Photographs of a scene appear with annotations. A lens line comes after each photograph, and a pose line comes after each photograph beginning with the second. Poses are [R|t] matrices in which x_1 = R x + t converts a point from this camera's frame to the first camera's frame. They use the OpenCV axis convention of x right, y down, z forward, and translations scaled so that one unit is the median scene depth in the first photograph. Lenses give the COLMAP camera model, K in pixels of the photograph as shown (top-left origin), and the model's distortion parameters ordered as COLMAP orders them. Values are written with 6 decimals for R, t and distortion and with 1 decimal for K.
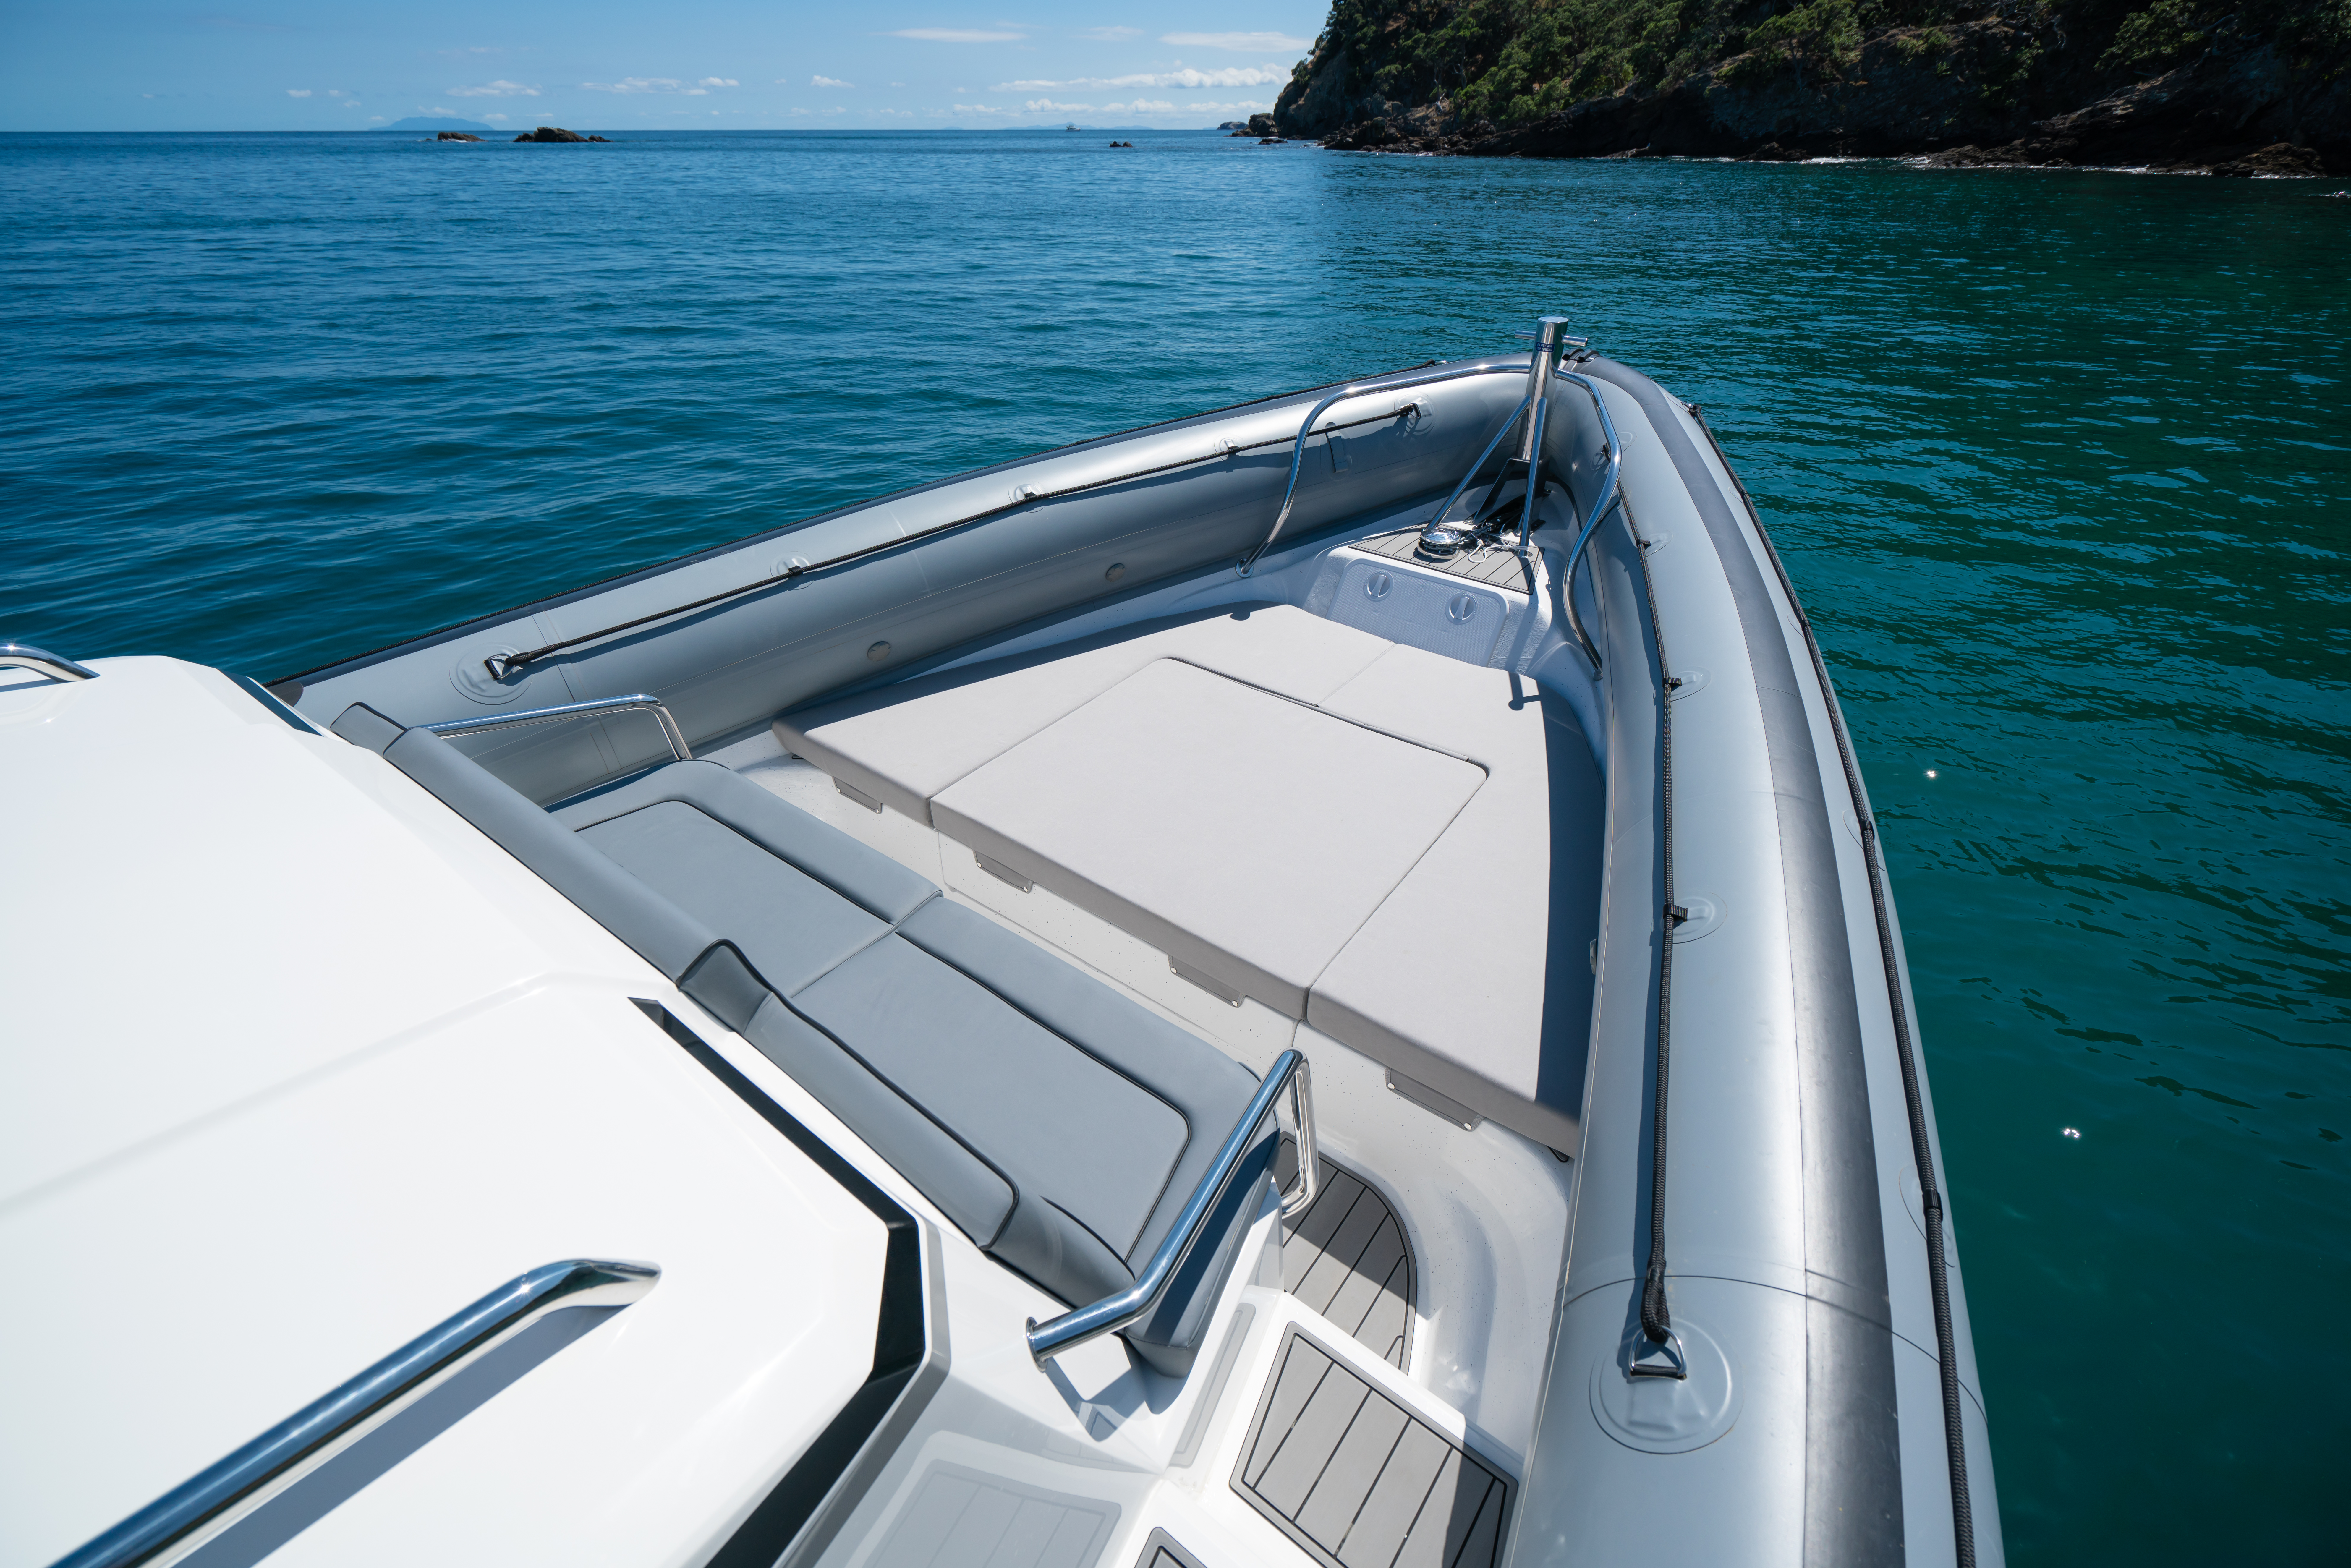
lens RADIAL K [[1058.1, 0, 1175.5], [0, 1058.1, 784.0], [0, 0, 1]] dist [-0.004628, 0.000320]
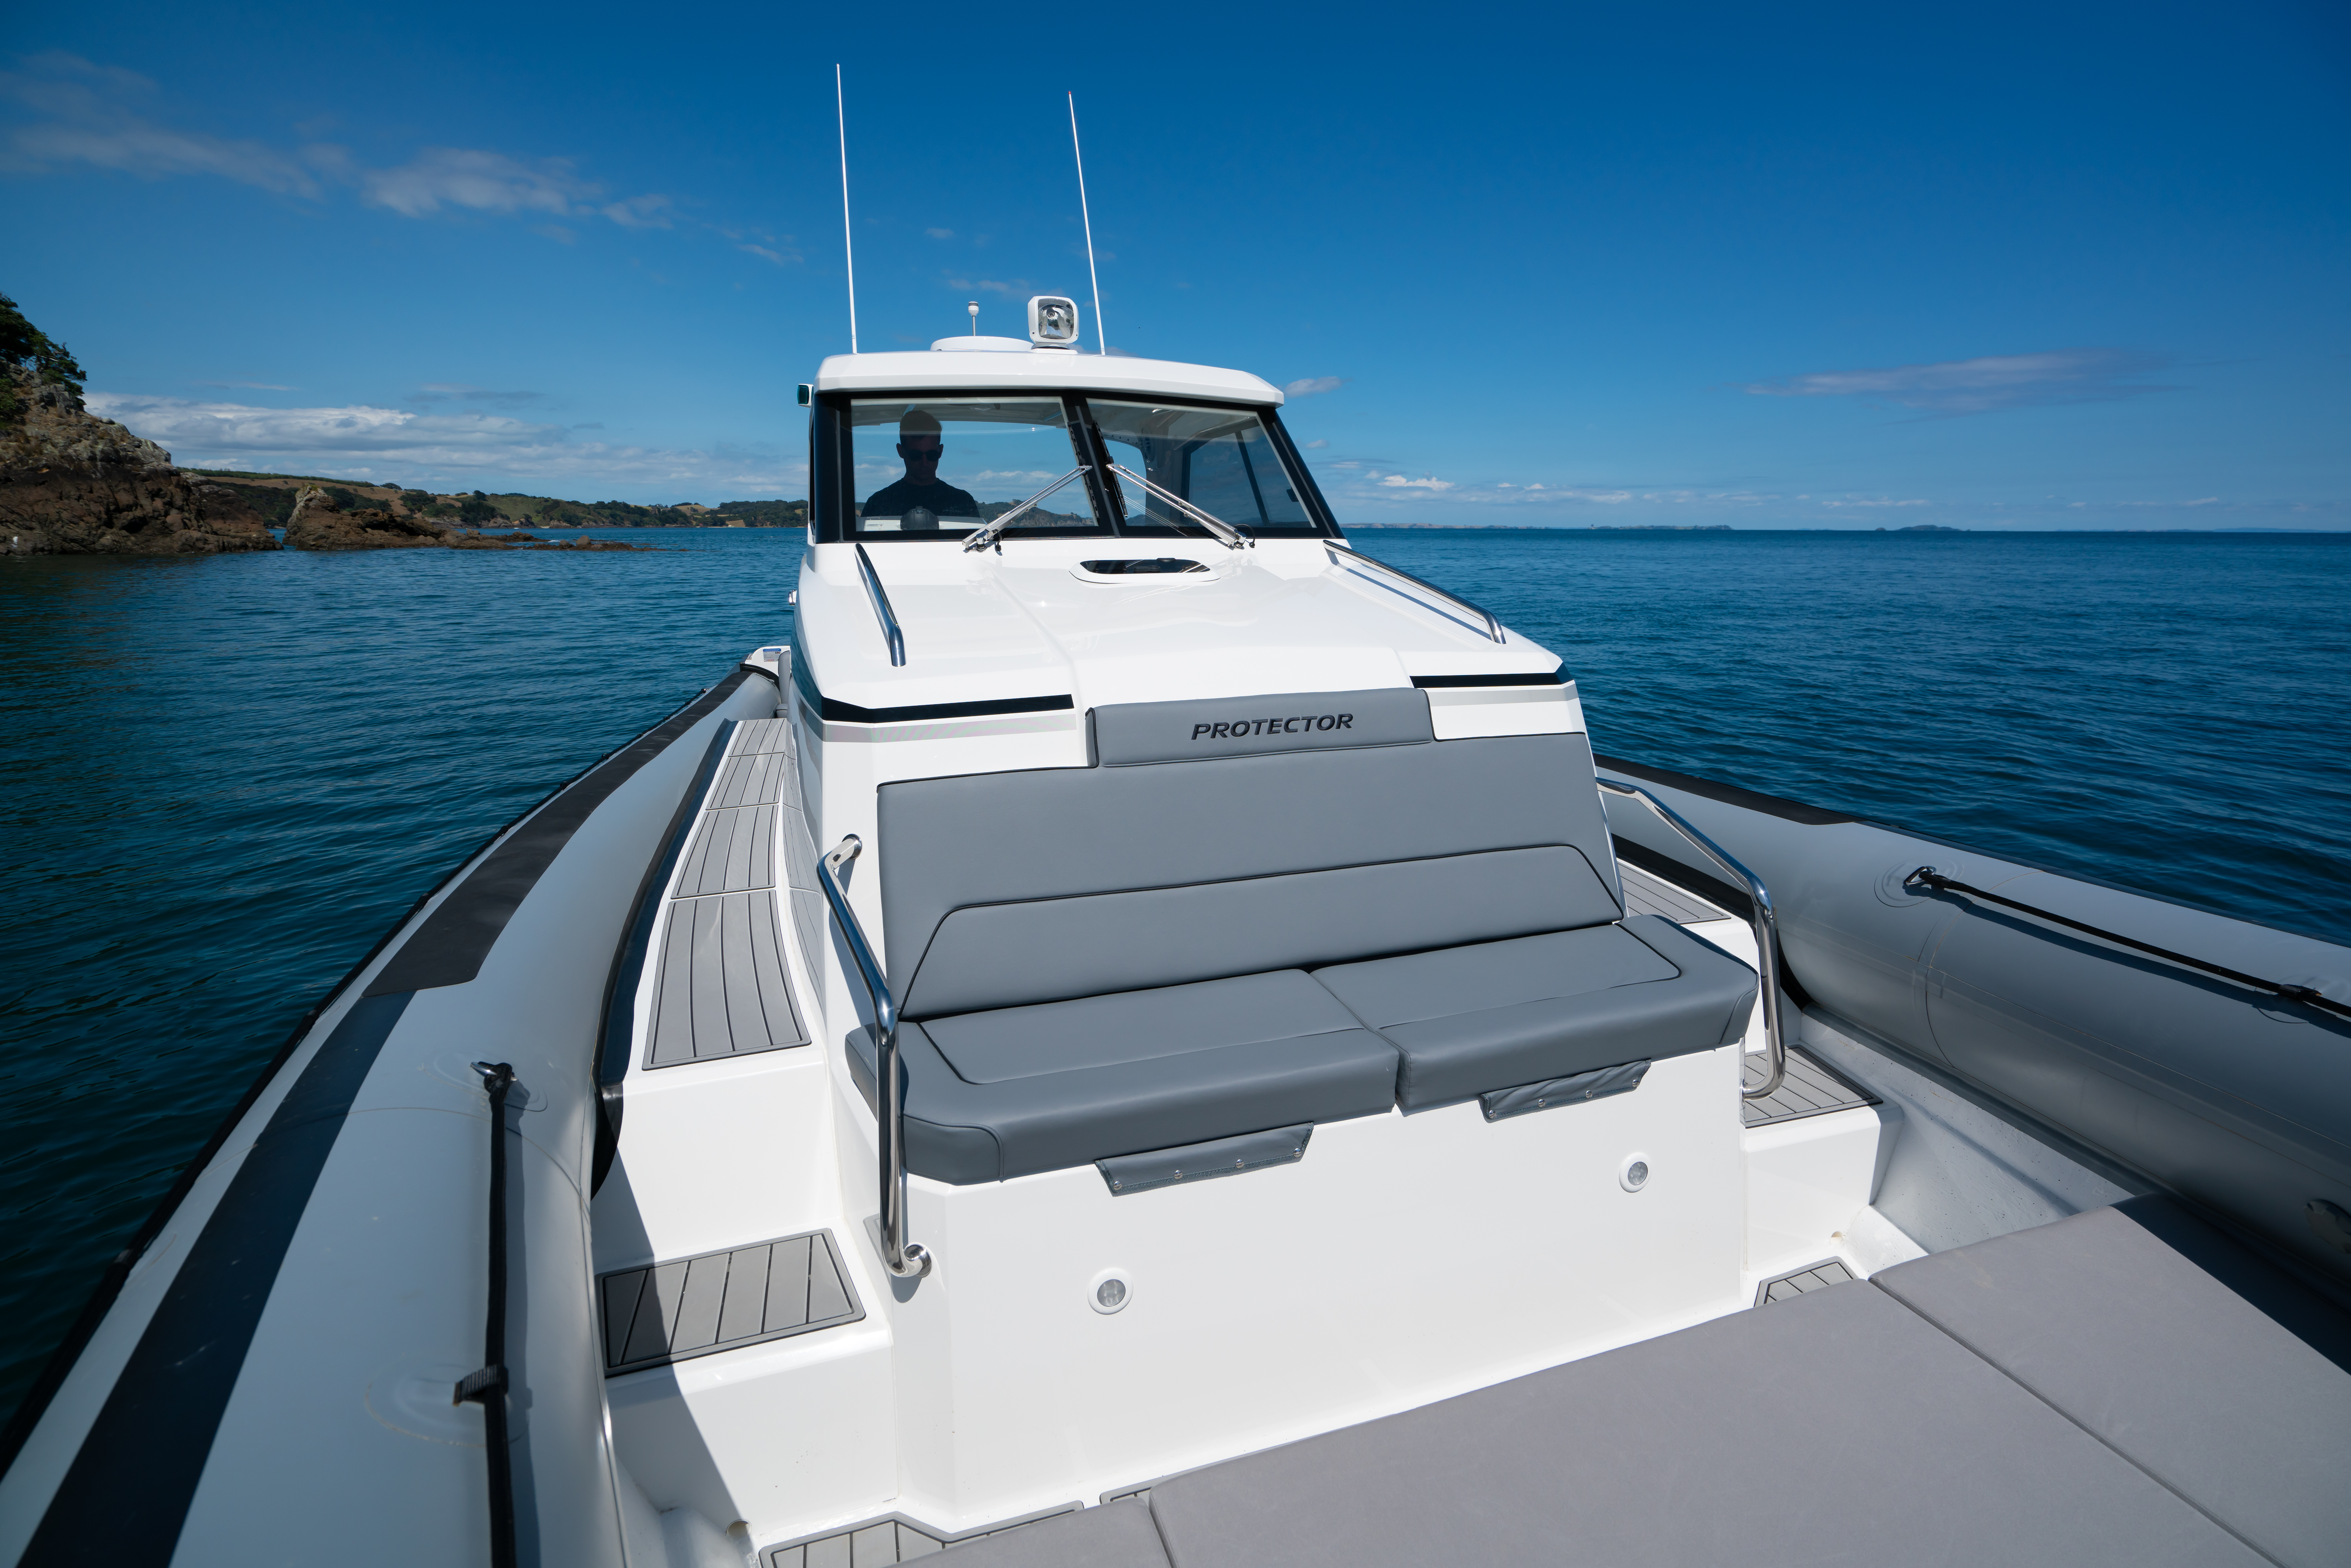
lens RADIAL K [[1058.1, 0, 1175.5], [0, 1058.1, 784.0], [0, 0, 1]] dist [-0.004628, 0.000320]
pose [[-0.596626, 0.178564, -0.782402, 1.230558], [-0.425684, 0.756059, 0.497160, -0.993931], [0.680316, 0.629675, -0.375072, 2.454849]]
